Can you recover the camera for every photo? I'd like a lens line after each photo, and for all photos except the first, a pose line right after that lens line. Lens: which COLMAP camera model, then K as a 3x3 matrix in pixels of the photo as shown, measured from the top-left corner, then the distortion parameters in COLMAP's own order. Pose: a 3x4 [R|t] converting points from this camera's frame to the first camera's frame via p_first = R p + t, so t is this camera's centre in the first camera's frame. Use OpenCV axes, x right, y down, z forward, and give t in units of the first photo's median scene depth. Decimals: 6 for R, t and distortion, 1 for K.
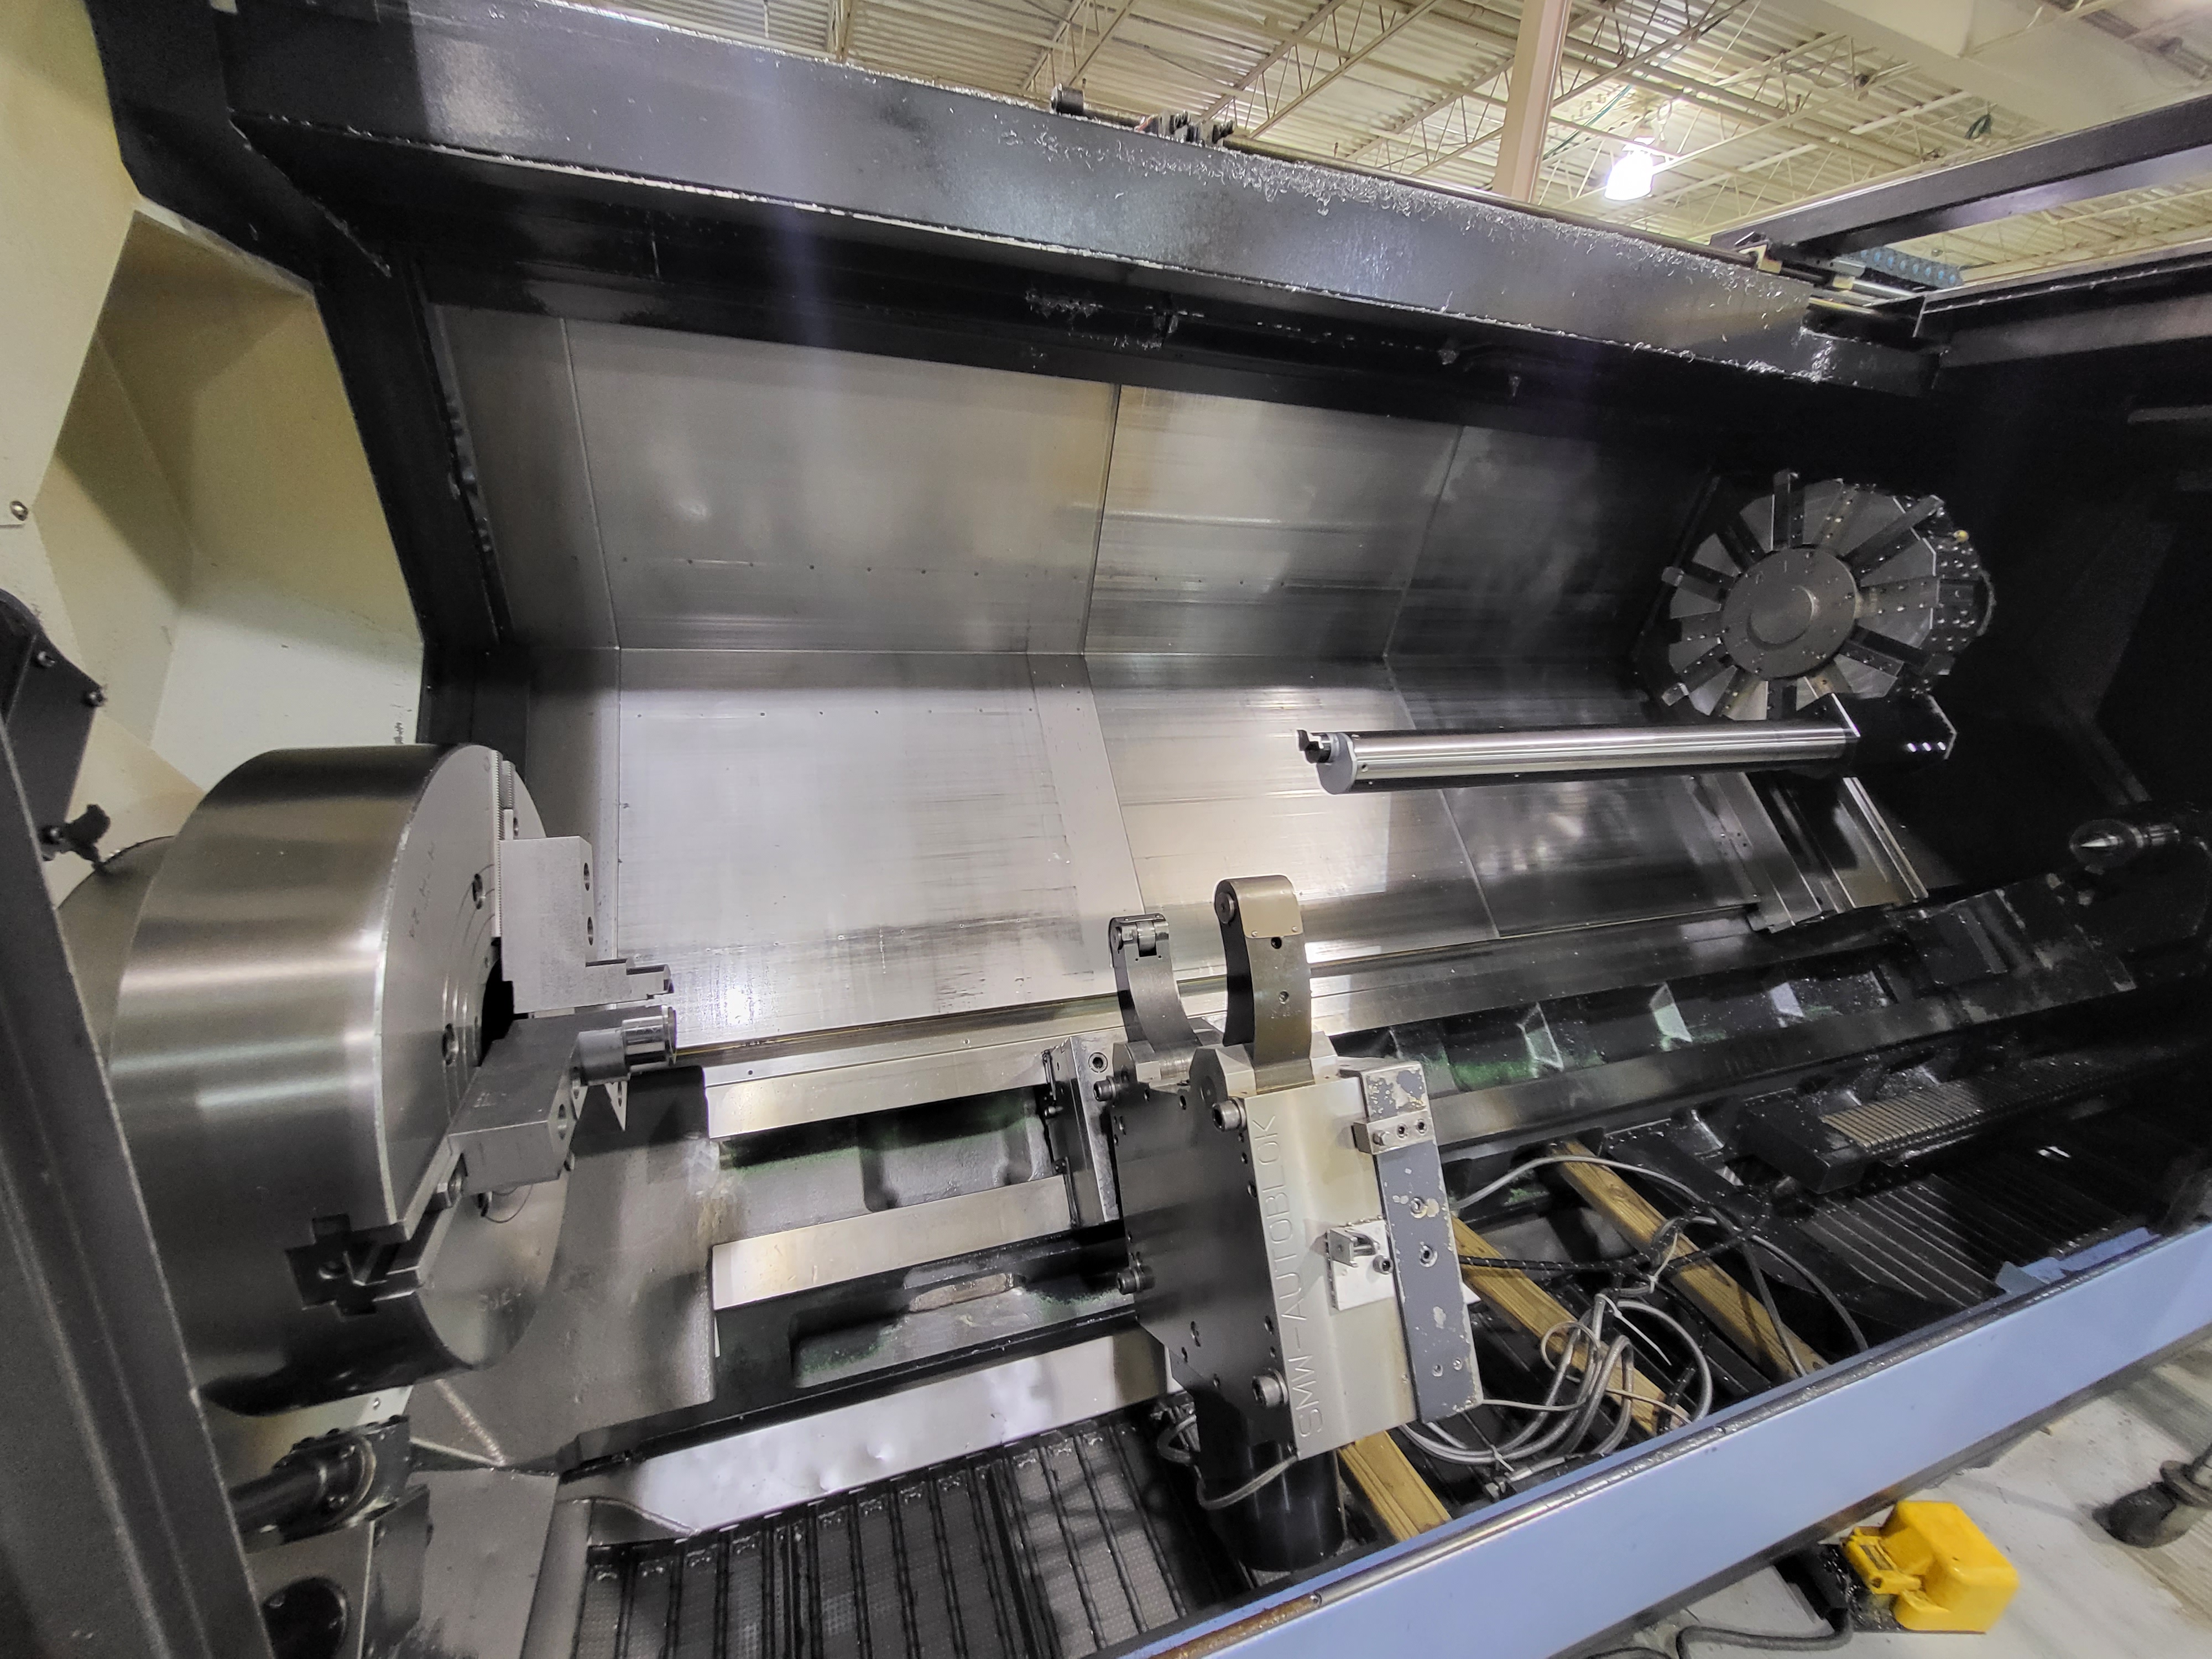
lens RADIAL K [[883.0, 0, 1075.2], [0, 883.0, 836.0], [0, 0, 1]] dist [-0.001885, -0.010178]
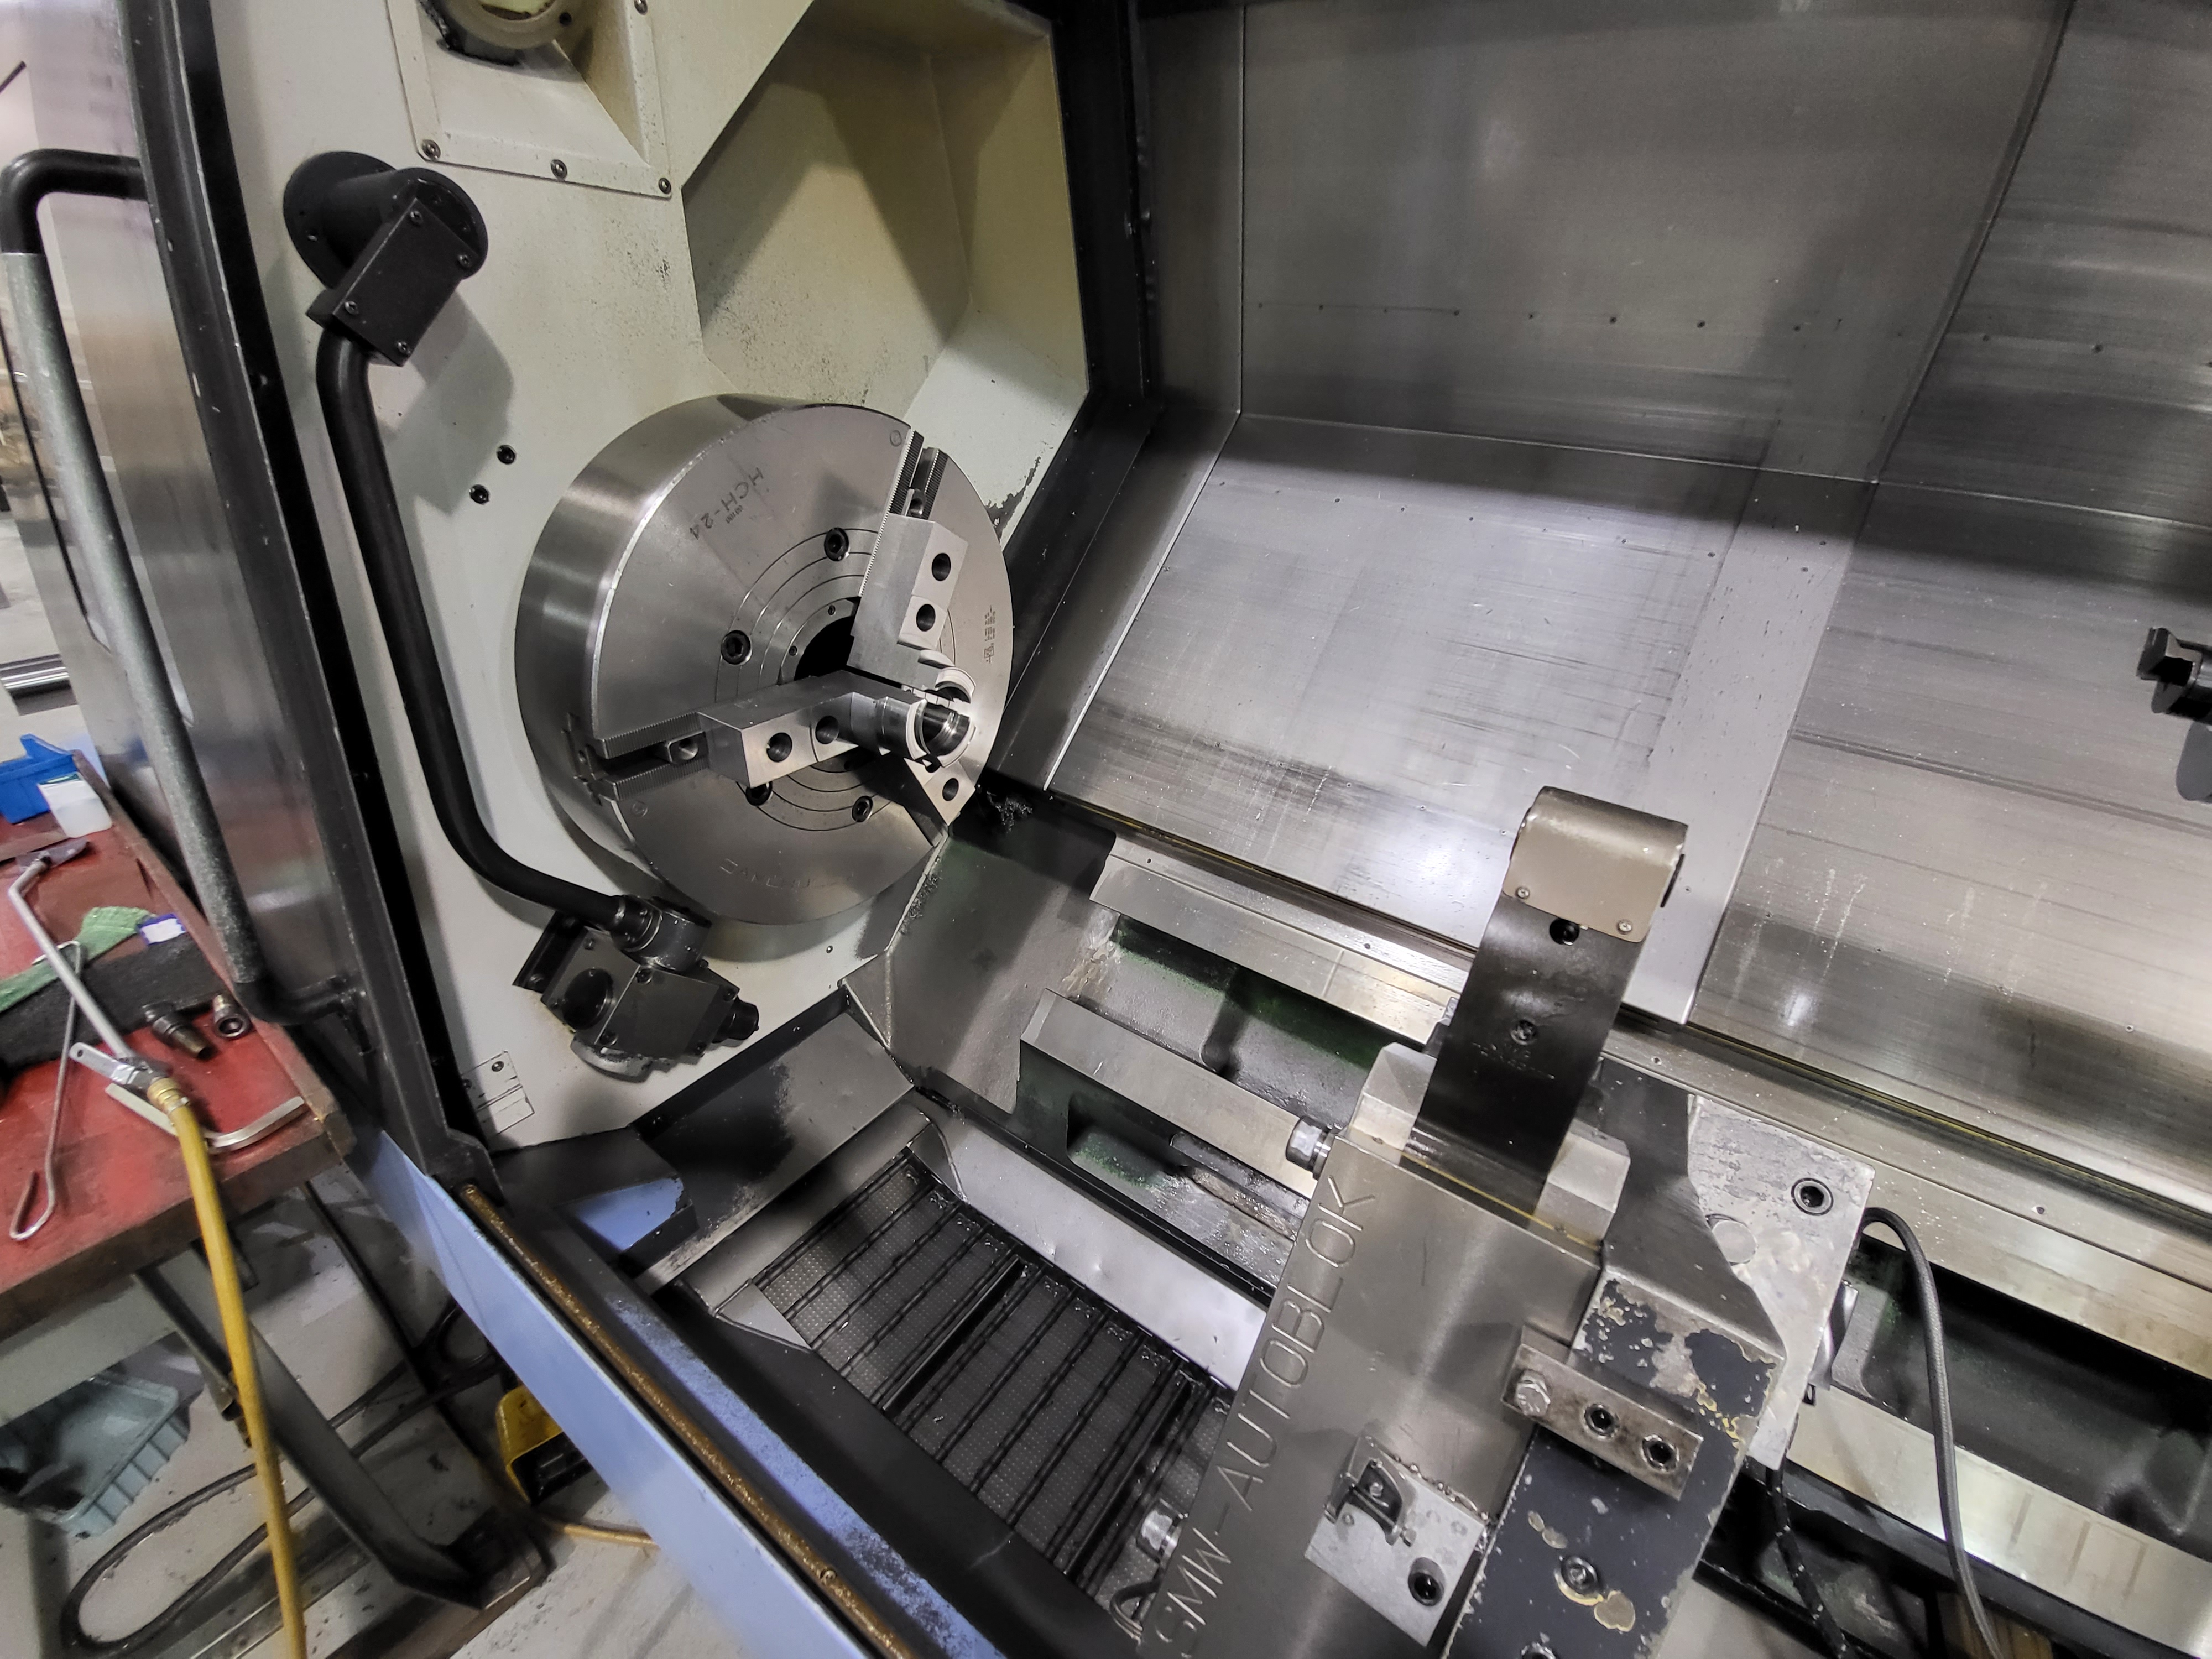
lens RADIAL K [[883.0, 0, 1075.2], [0, 883.0, 836.0], [0, 0, 1]] dist [-0.001885, -0.010178]
pose [[0.569745, 0.383704, -0.726747, 0.275923], [-0.289782, 0.921312, 0.259250, 0.014558], [0.769036, 0.062892, 0.636104, 0.317993]]
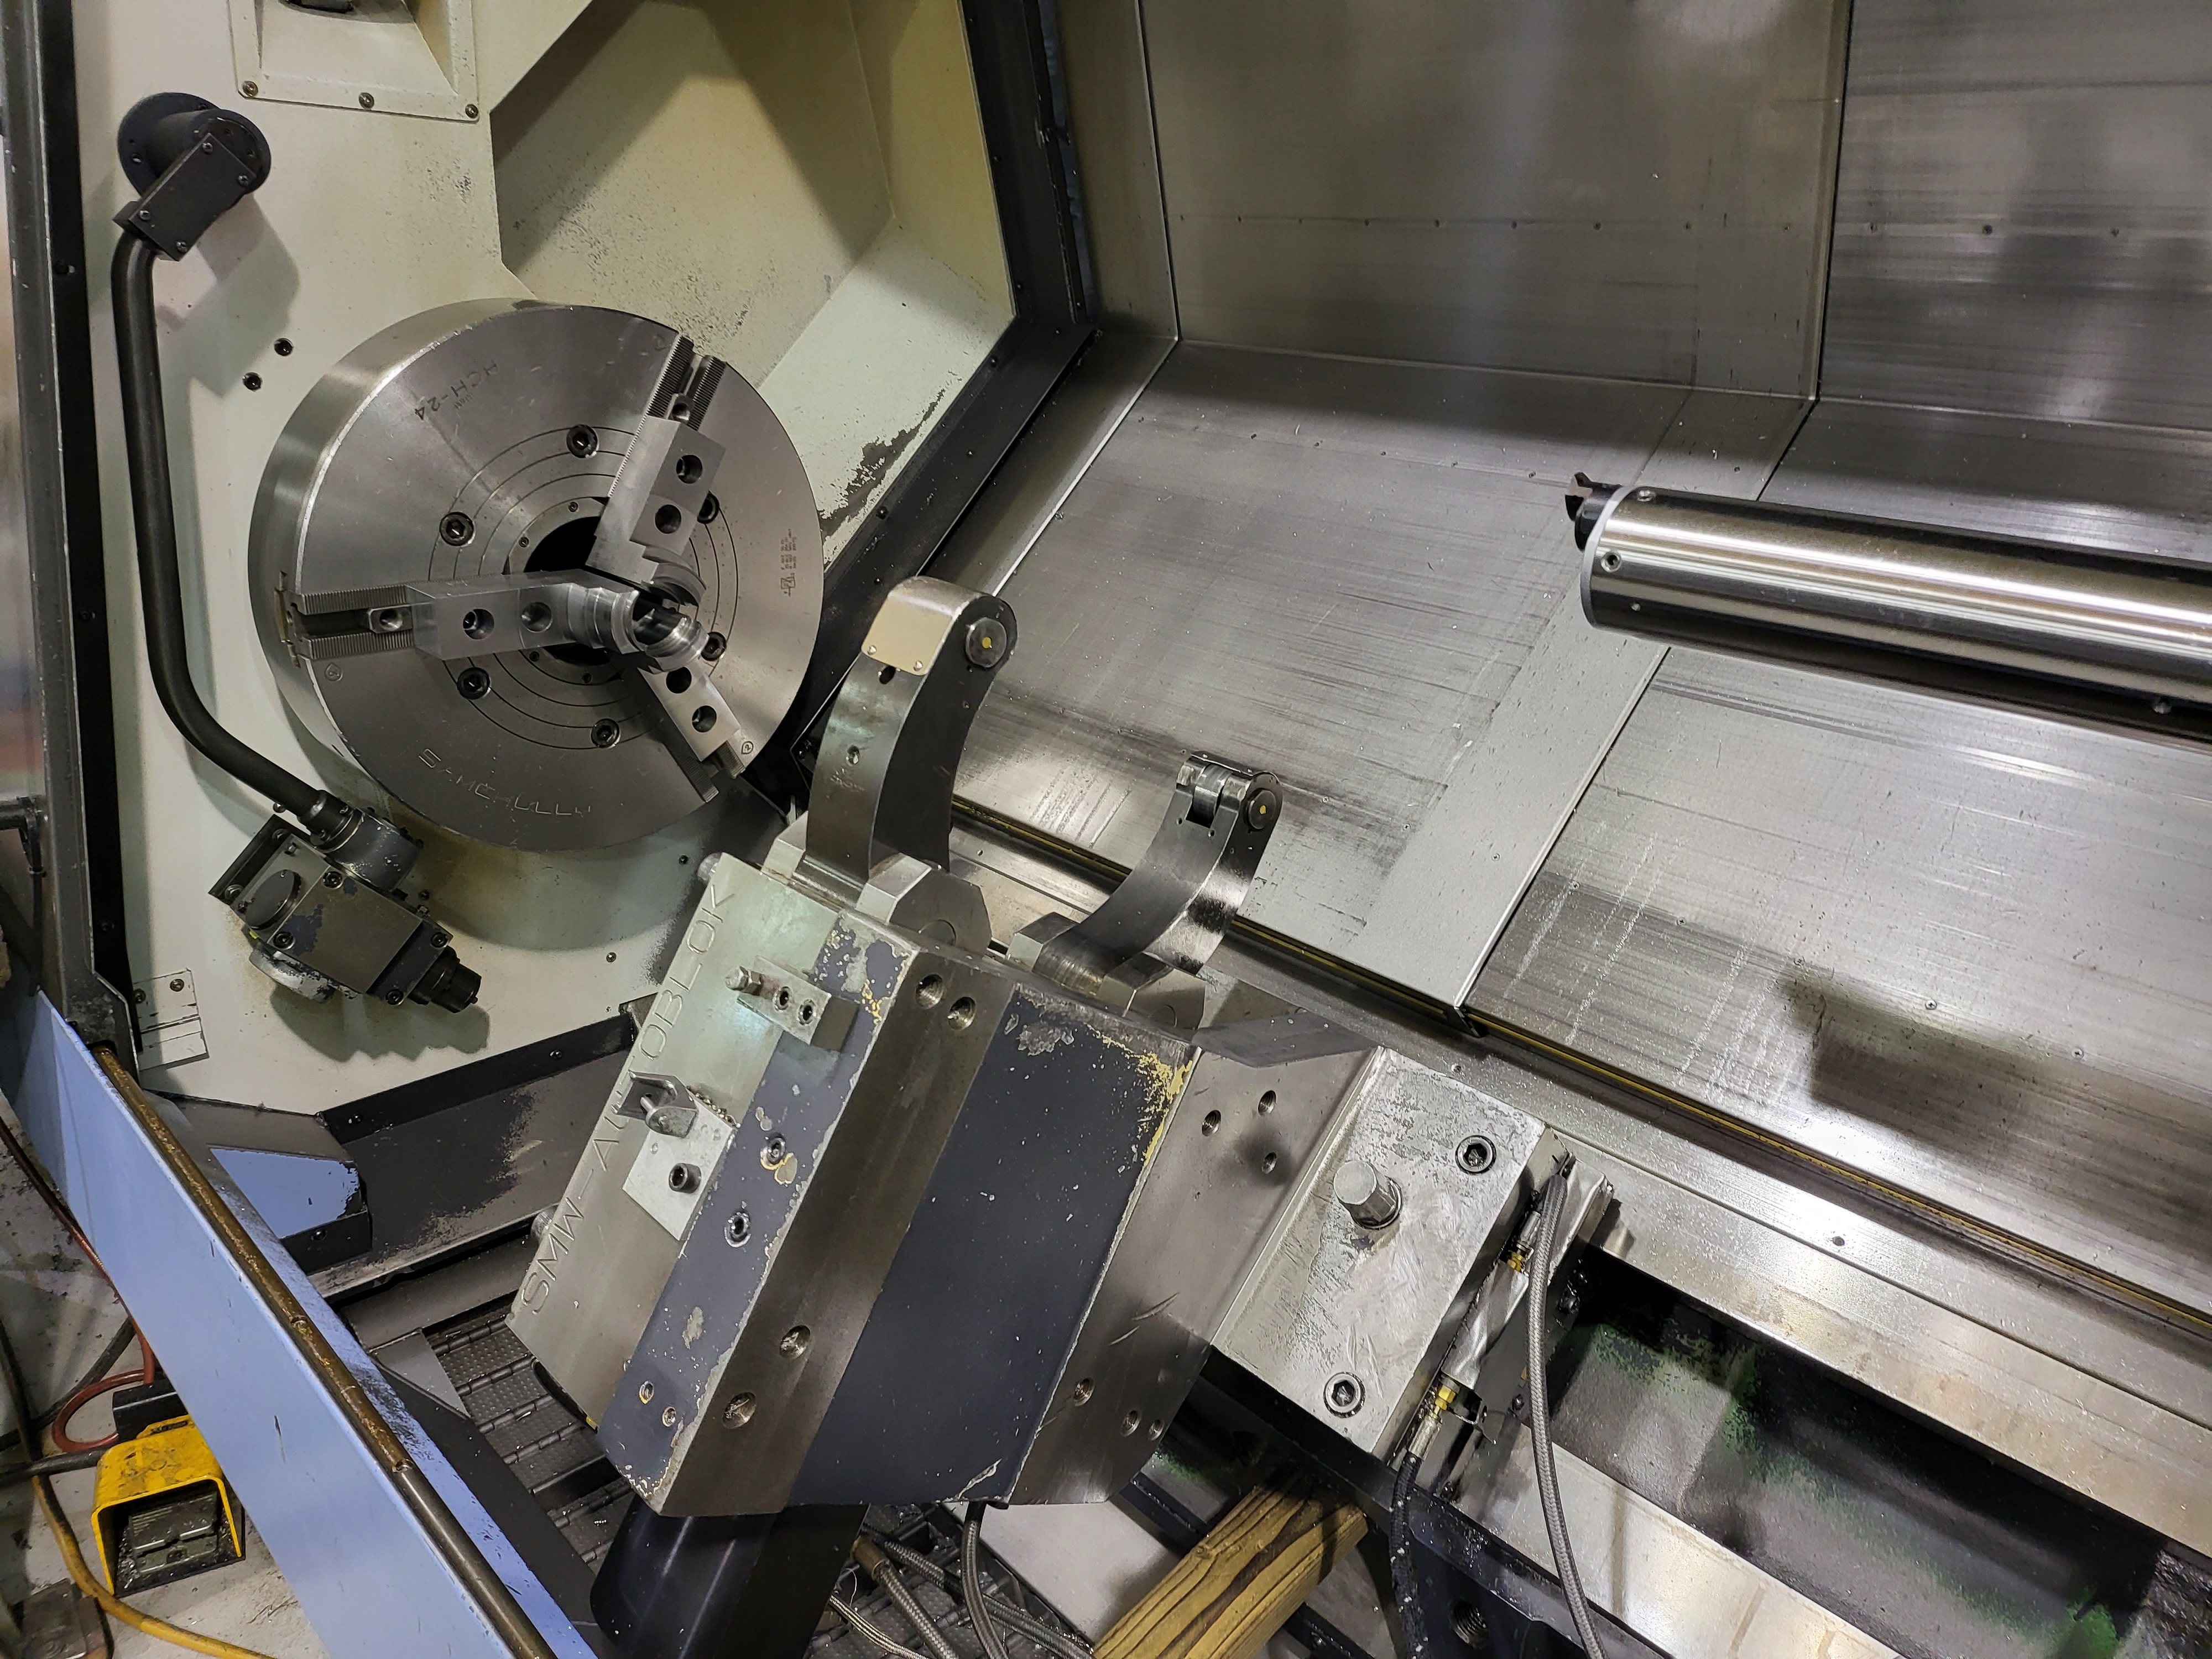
lens RADIAL K [[1681.5, 0, 1182.9], [0, 1681.5, 823.5], [0, 0, 1]] dist [0.071366, -0.072273]
pose [[0.406030, 0.255369, -0.877454, 1.016900], [-0.323683, 0.938105, 0.123241, 0.002227], [0.854616, 0.233977, 0.463557, 0.462153]]
